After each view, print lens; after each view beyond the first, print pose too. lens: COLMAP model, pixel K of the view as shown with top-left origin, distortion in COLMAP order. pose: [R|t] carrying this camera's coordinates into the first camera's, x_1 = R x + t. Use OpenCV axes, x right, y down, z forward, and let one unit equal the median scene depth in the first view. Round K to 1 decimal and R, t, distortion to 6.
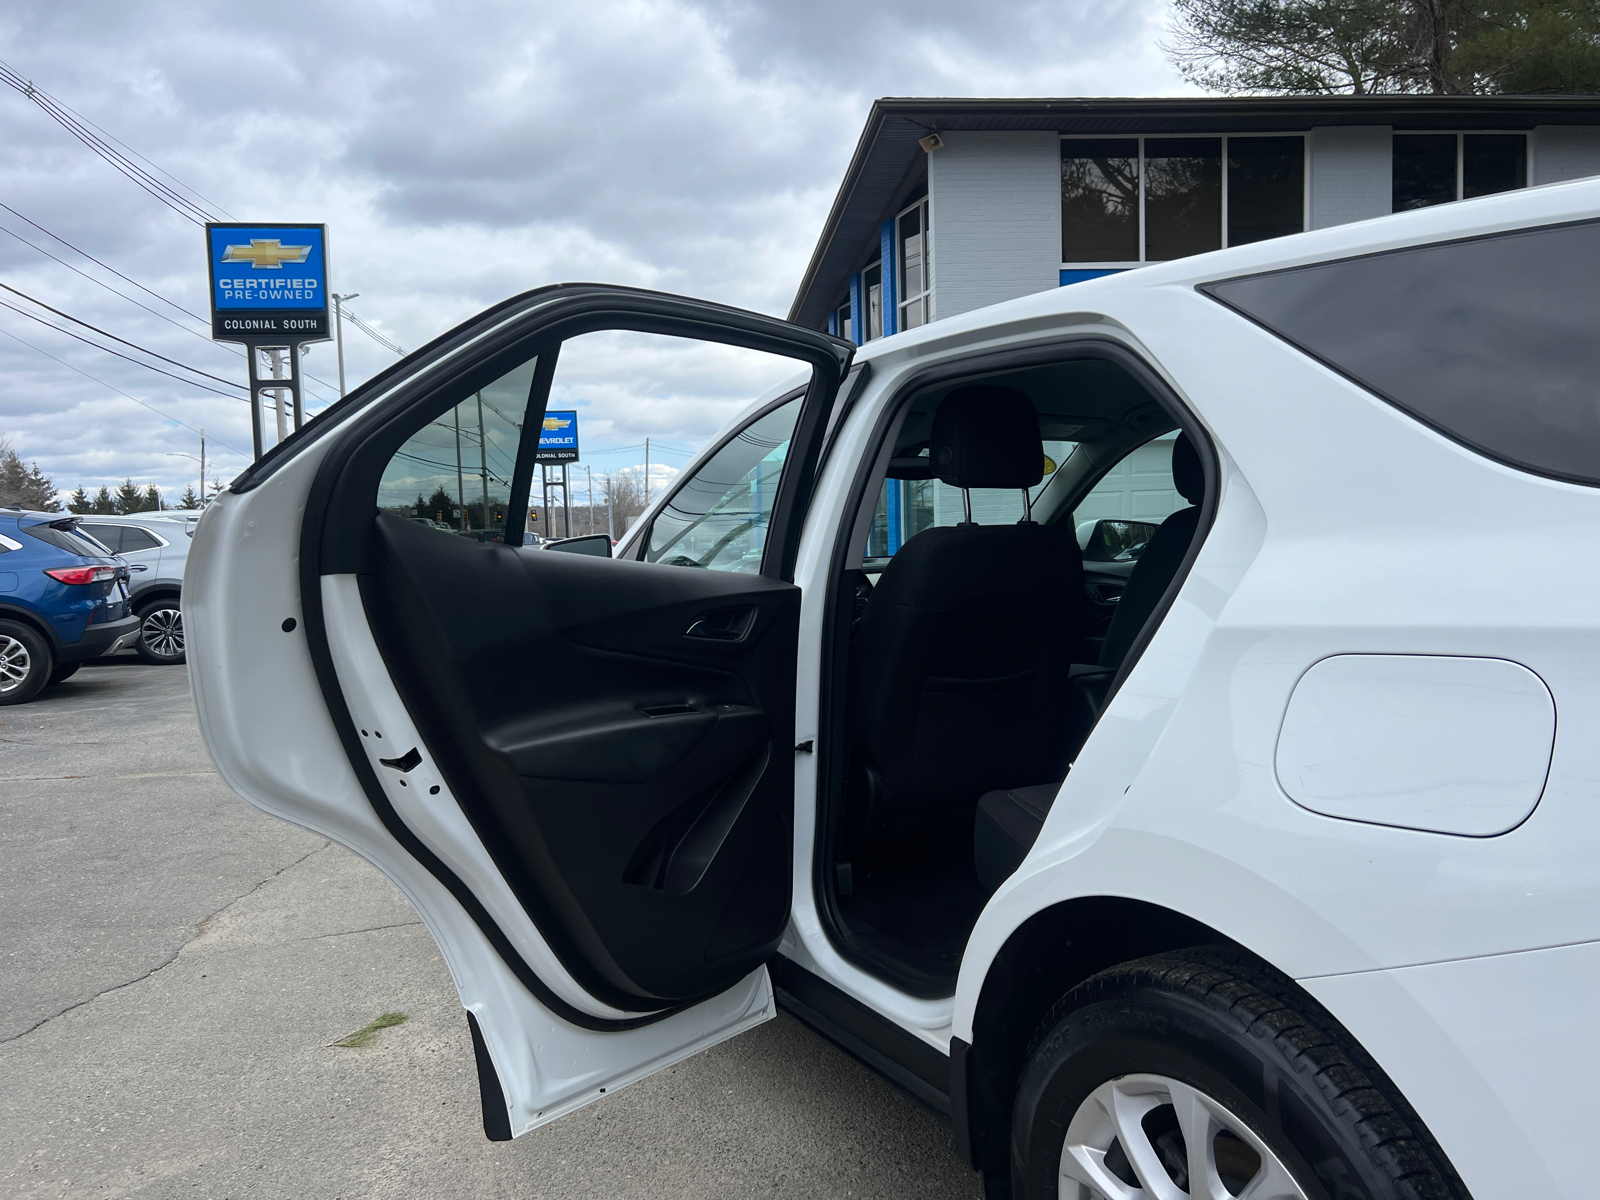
lens RADIAL K [[1199.0, 0, 796.0], [0, 1199.0, 614.9], [0, 0, 1]] dist [0.049879, -0.048706]
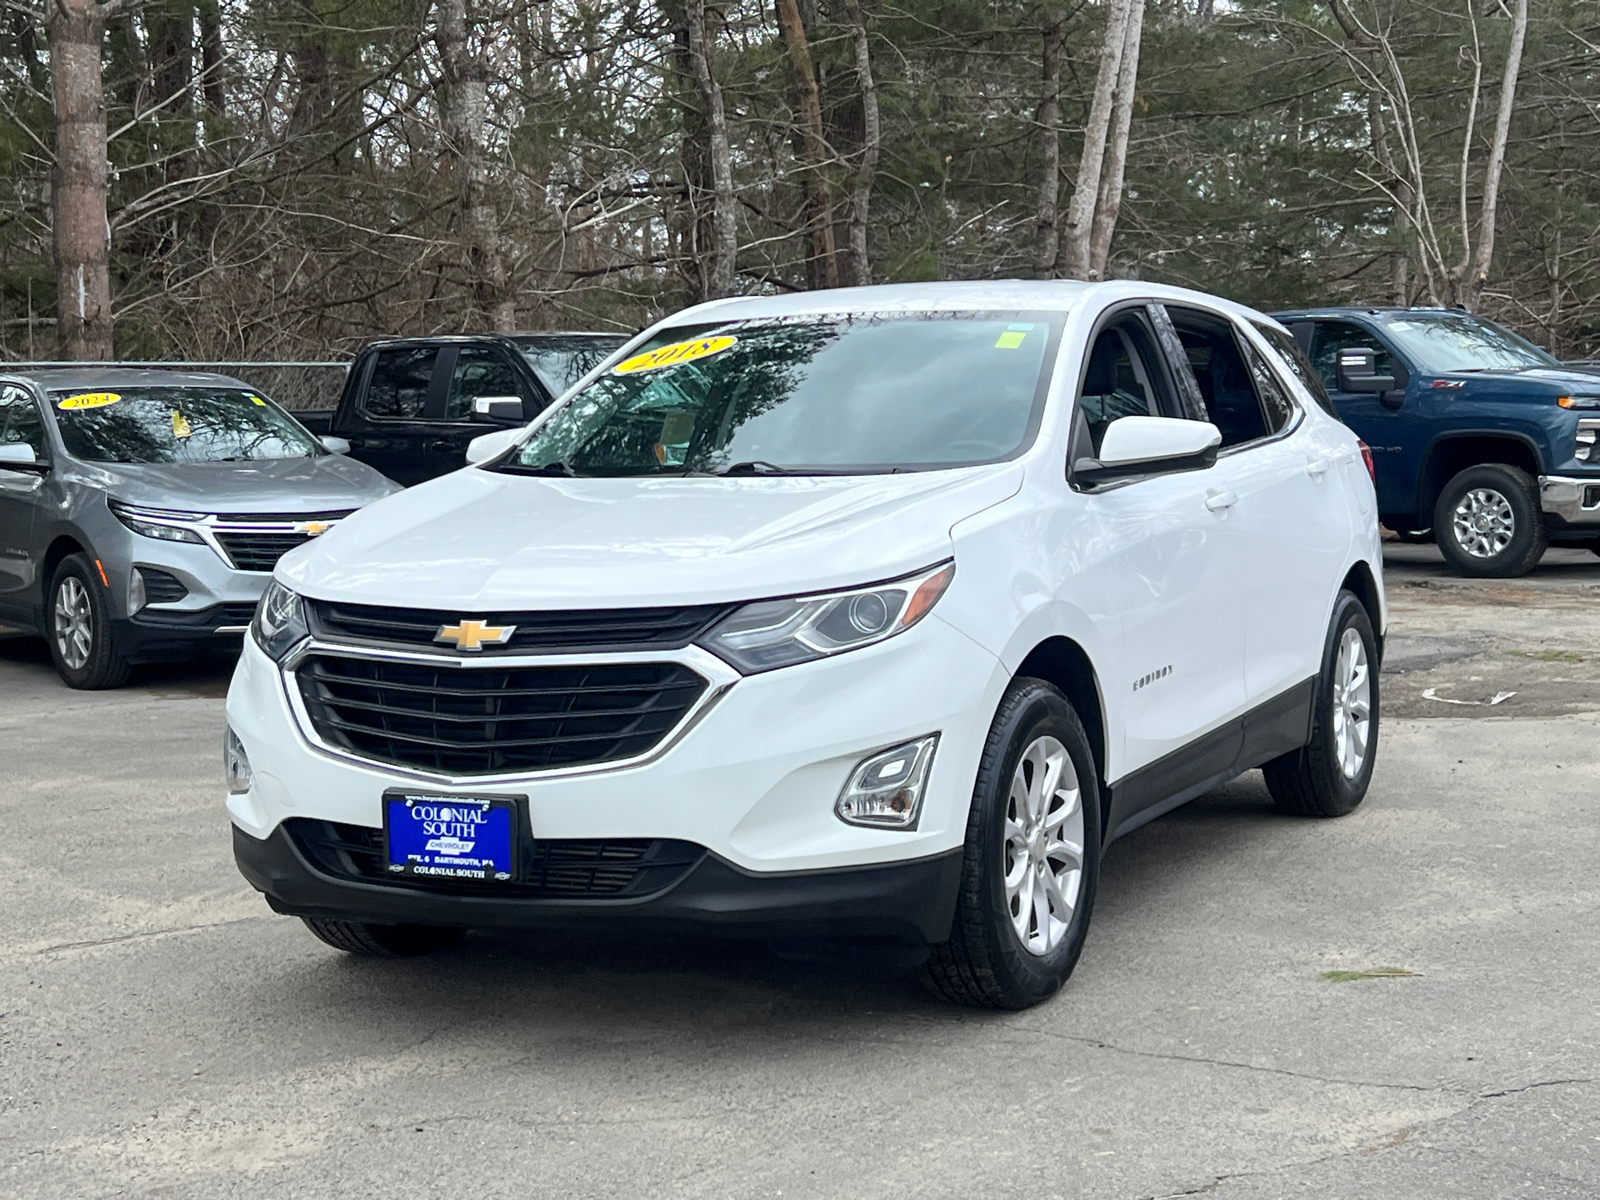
lens RADIAL K [[2513.2, 0, 811.5], [0, 2513.2, 596.1], [0, 0, 1]] dist [0.071219, 0.000000]
pose [[-0.585570, -0.011740, 0.810537, -0.174911], [0.088388, 0.993009, 0.078239, -0.011475], [-0.805789, 0.117456, -0.580438, 0.258735]]
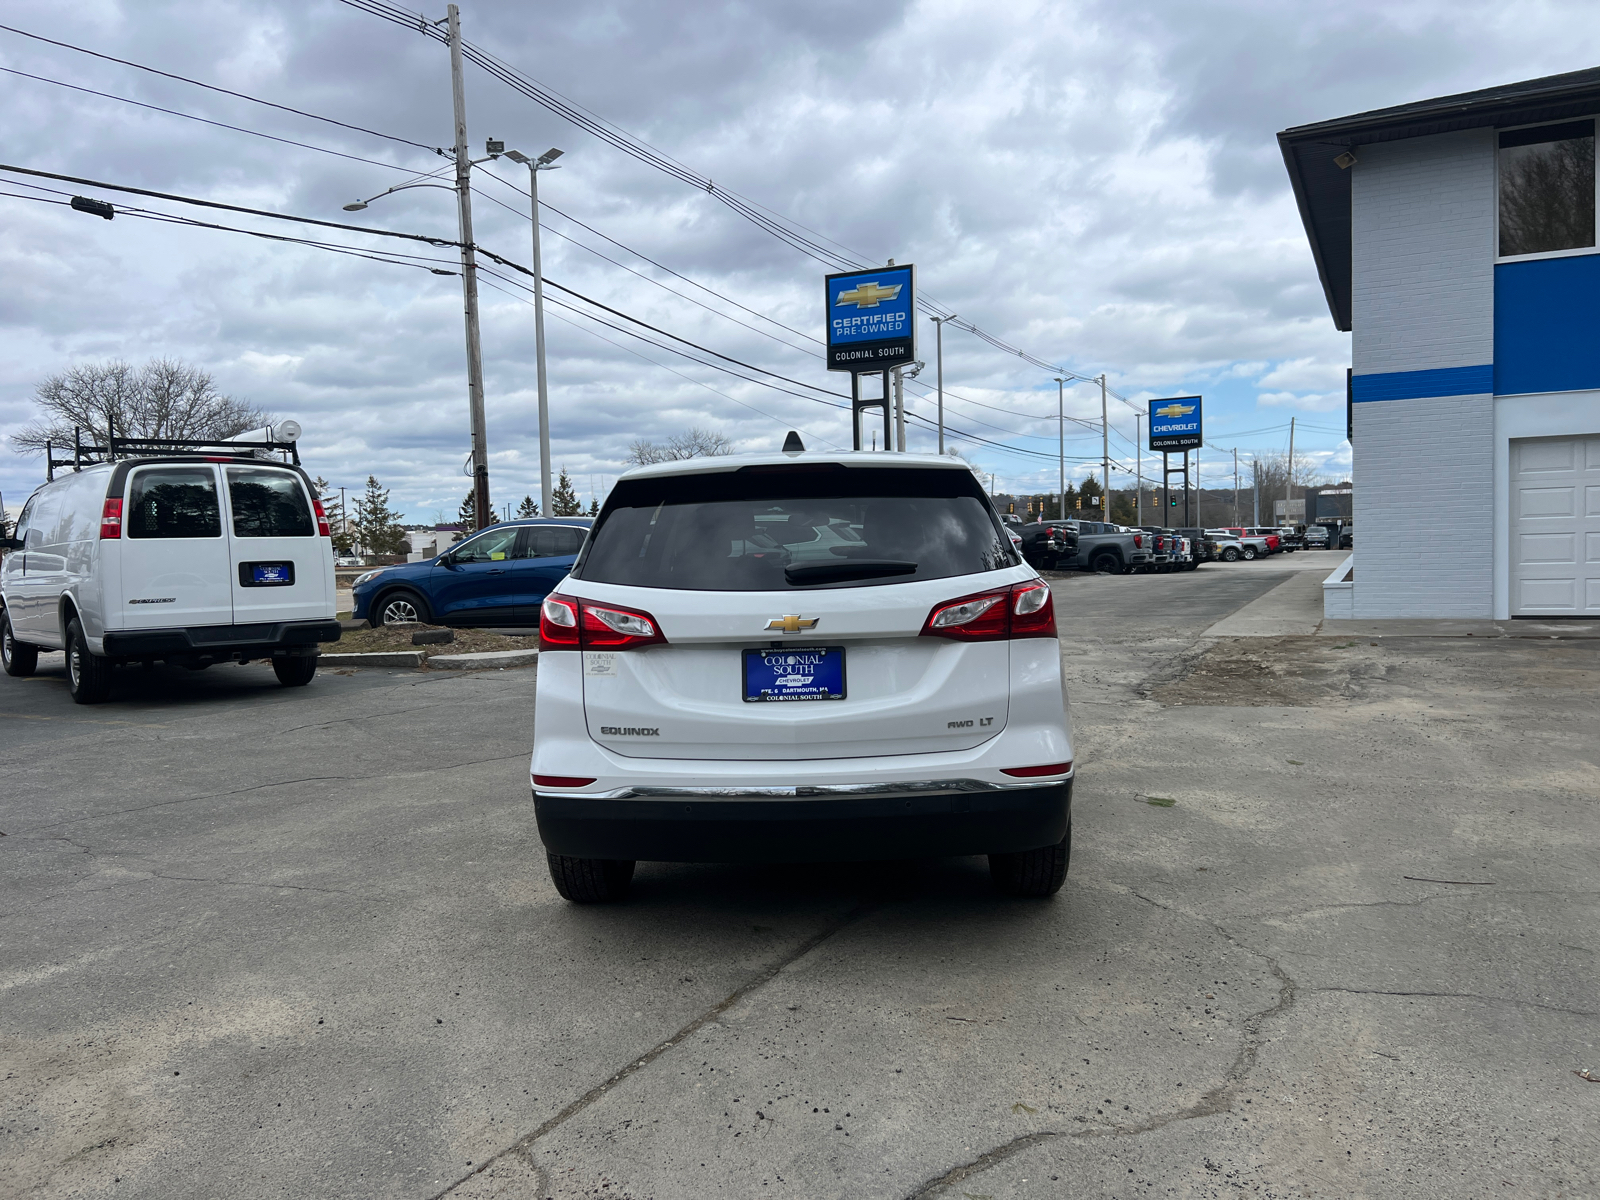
lens RADIAL K [[1199.0, 0, 789.8], [0, 1199.0, 589.0], [0, 0, 1]] dist [0.049879, -0.048706]
pose [[0.858014, 0.026449, -0.512944, 0.122584], [-0.030839, 0.999524, -0.000046, -0.001702], [0.512699, 0.015859, 0.858422, -0.072899]]
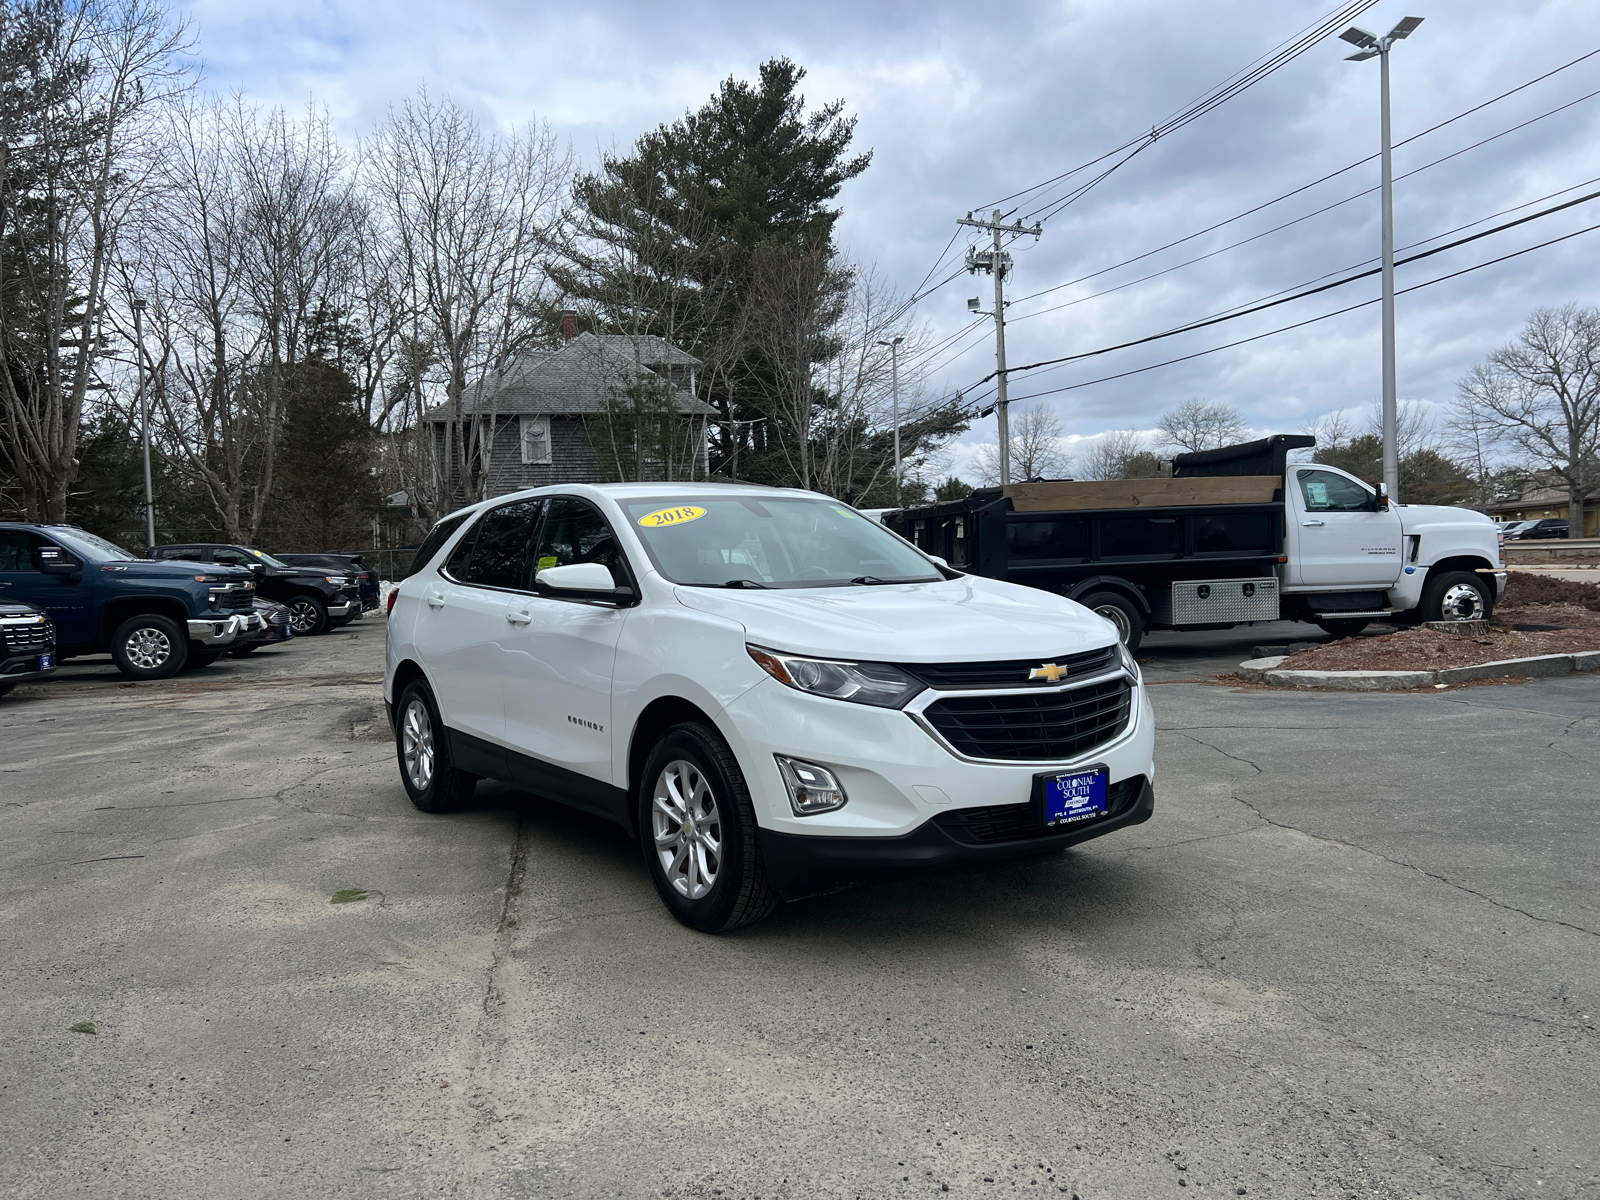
lens RADIAL K [[1199.0, 0, 788.1], [0, 1199.0, 607.8], [0, 0, 1]] dist [0.049879, -0.048706]
pose [[-0.990402, 0.068697, -0.119935, 0.028971], [0.056724, 0.993314, 0.100545, -0.020017], [0.126040, 0.092777, -0.987677, 0.307514]]
